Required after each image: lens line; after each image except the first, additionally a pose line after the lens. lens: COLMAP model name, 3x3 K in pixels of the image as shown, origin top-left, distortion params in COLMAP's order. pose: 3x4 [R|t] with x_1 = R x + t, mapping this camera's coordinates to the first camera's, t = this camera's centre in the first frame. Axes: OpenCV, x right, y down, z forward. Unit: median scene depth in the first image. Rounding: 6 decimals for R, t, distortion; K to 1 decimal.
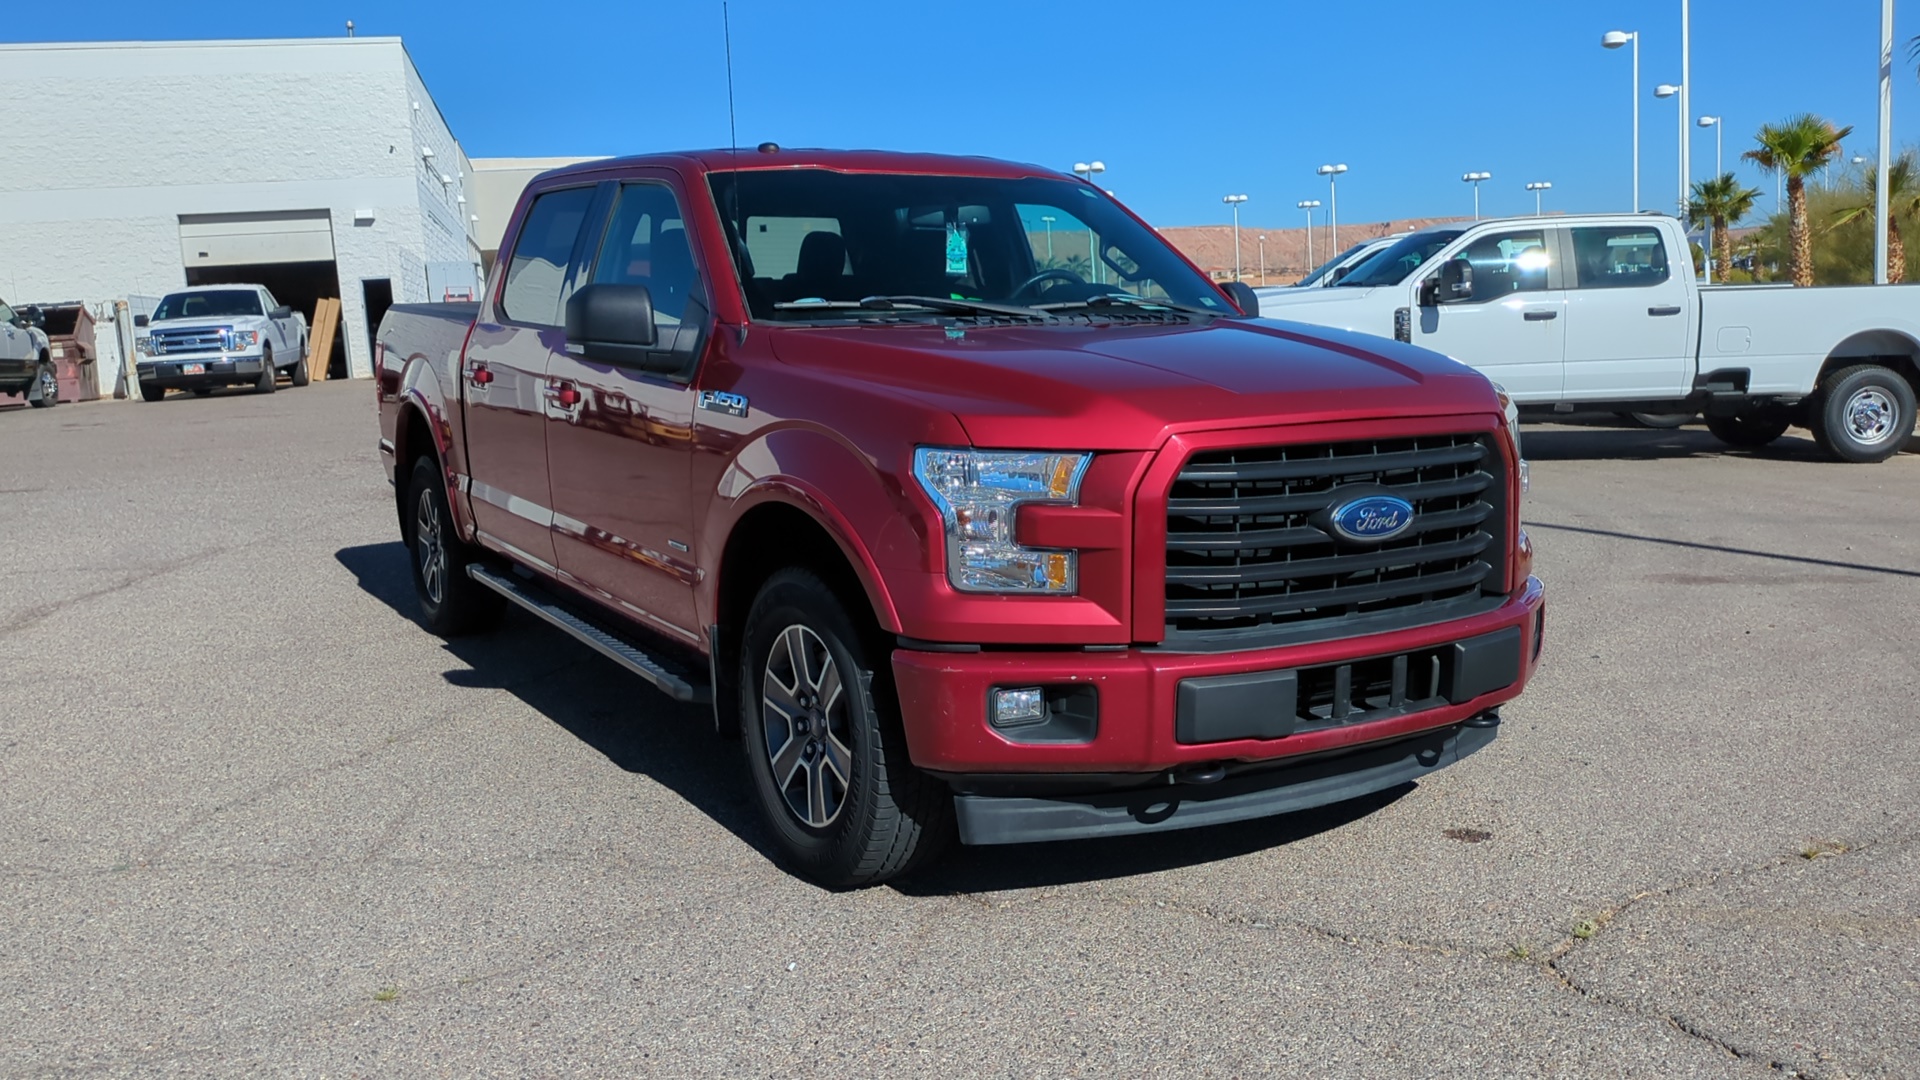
lens RADIAL K [[1642.6, 0, 960.1], [0, 1642.6, 550.5], [0, 0, 1]] dist [0.050970, -0.055817]
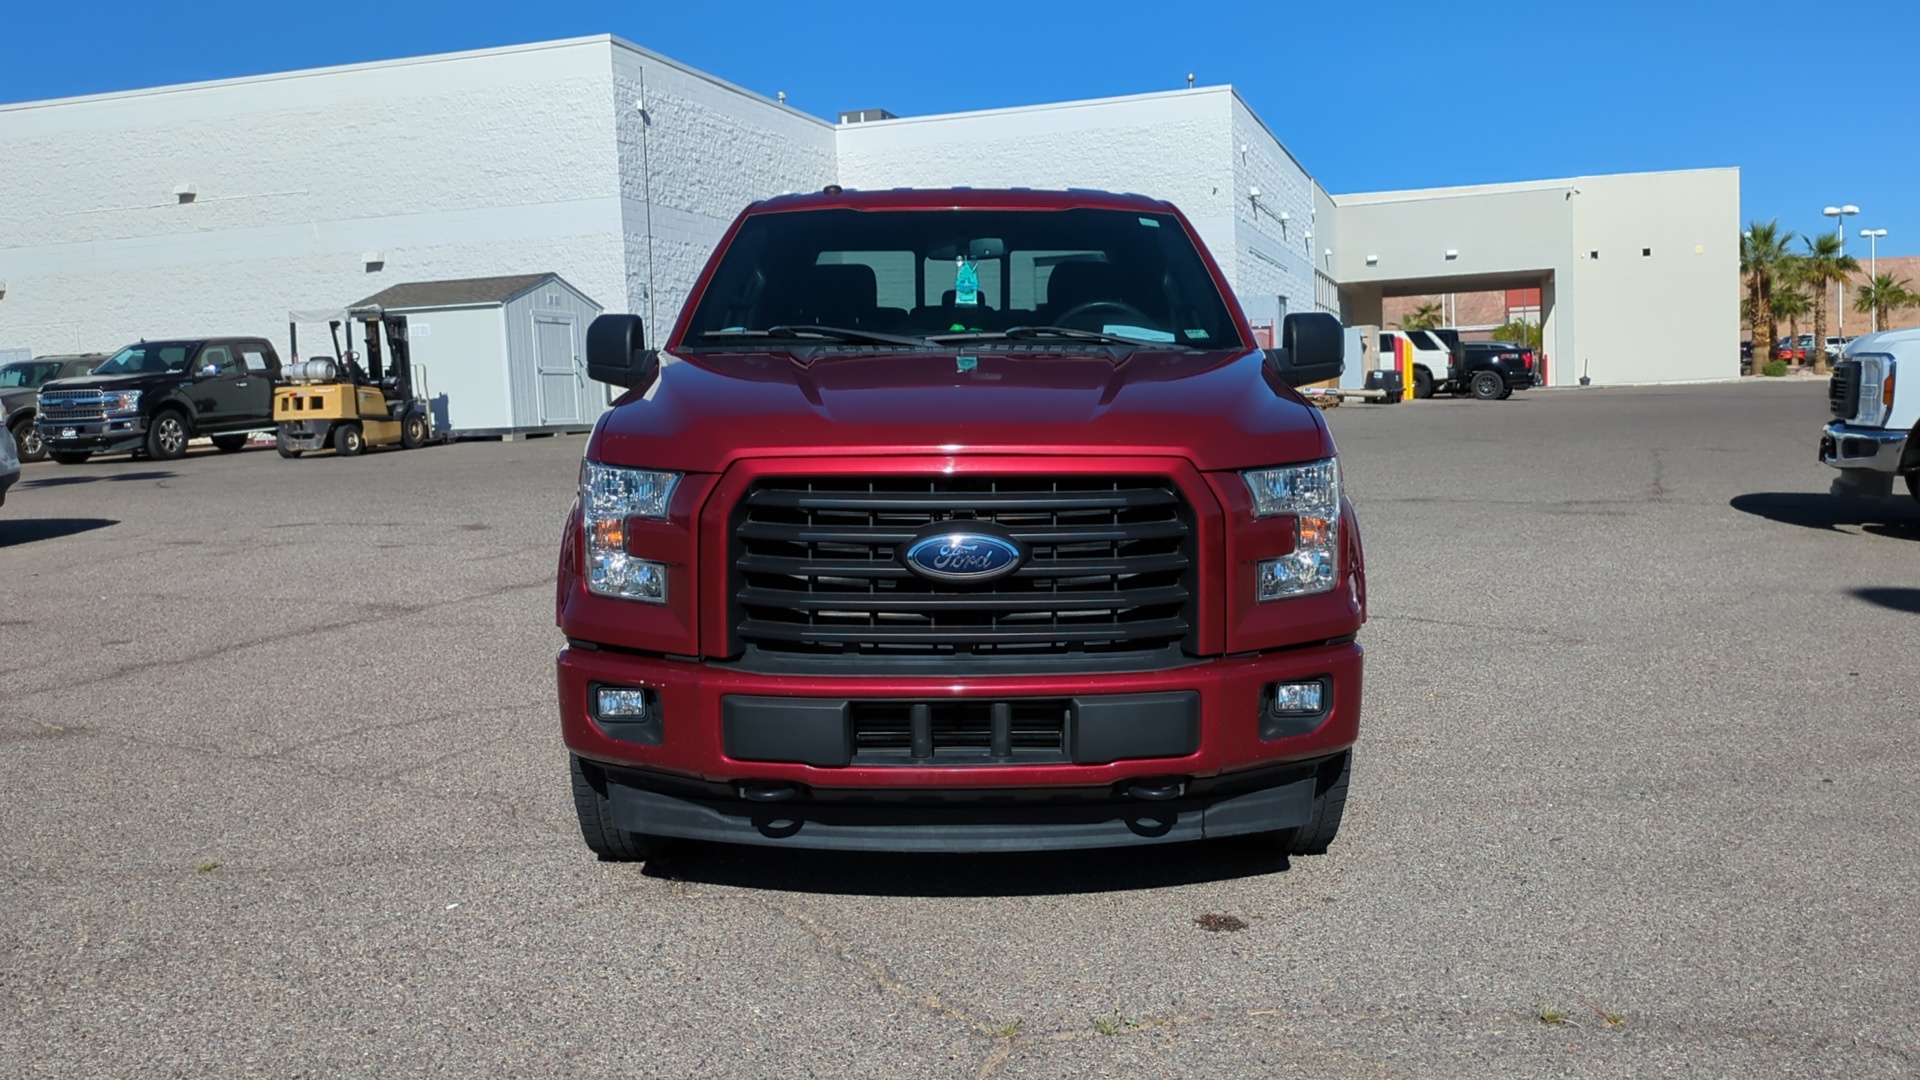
lens RADIAL K [[1642.6, 0, 974.7], [0, 1642.6, 542.3], [0, 0, 1]] dist [0.050970, -0.055817]
pose [[0.859680, 0.069358, -0.506103, 0.677685], [-0.081401, 0.996680, -0.001681, -0.024292], [0.504306, 0.042642, 0.862471, 0.157077]]
